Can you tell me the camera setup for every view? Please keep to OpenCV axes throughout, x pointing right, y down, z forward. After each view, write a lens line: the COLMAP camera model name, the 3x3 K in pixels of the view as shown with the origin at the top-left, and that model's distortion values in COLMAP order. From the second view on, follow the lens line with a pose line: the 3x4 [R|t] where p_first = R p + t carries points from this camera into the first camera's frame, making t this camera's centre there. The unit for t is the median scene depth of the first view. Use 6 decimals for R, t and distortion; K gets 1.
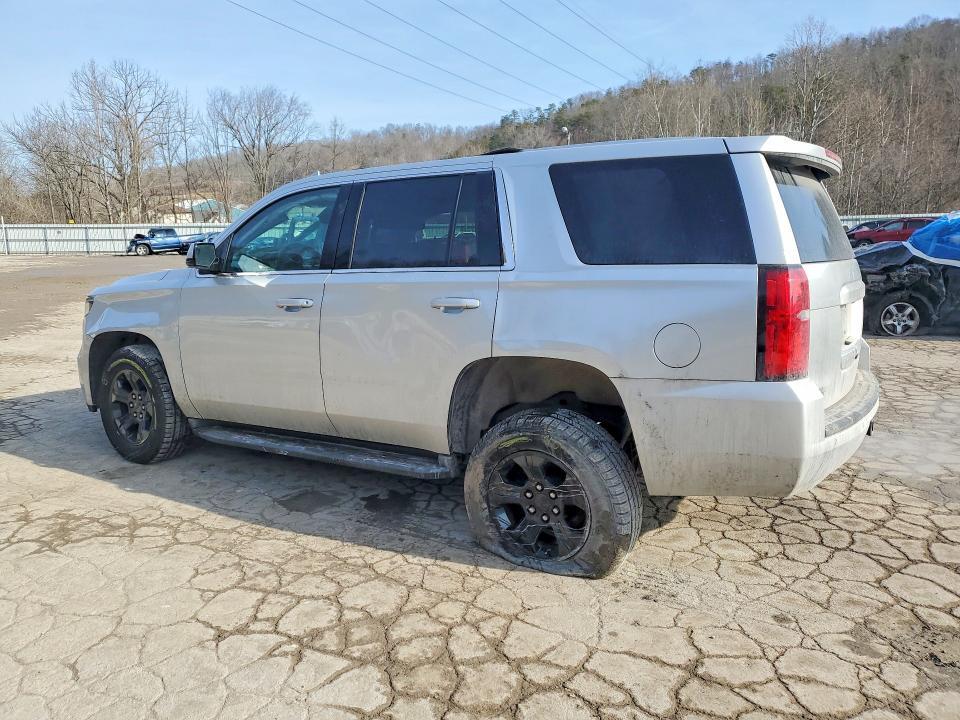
lens RADIAL K [[744.4, 0, 484.1], [0, 744.4, 364.4], [0, 0, 1]] dist [0.030279, -0.004480]
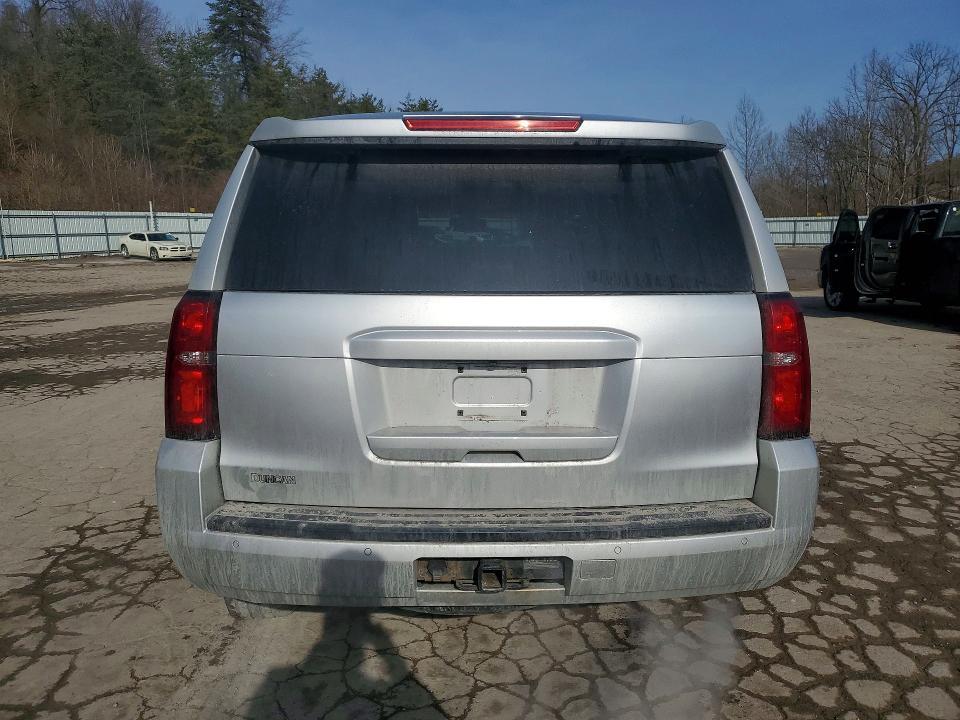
lens RADIAL K [[744.4, 0, 477.0], [0, 744.4, 356.0], [0, 0, 1]] dist [0.030279, -0.004480]
pose [[0.560006, 0.133972, -0.817584, 1.147864], [-0.132736, 0.988600, 0.071077, -0.153160], [0.817786, 0.068719, 0.571405, 0.765250]]
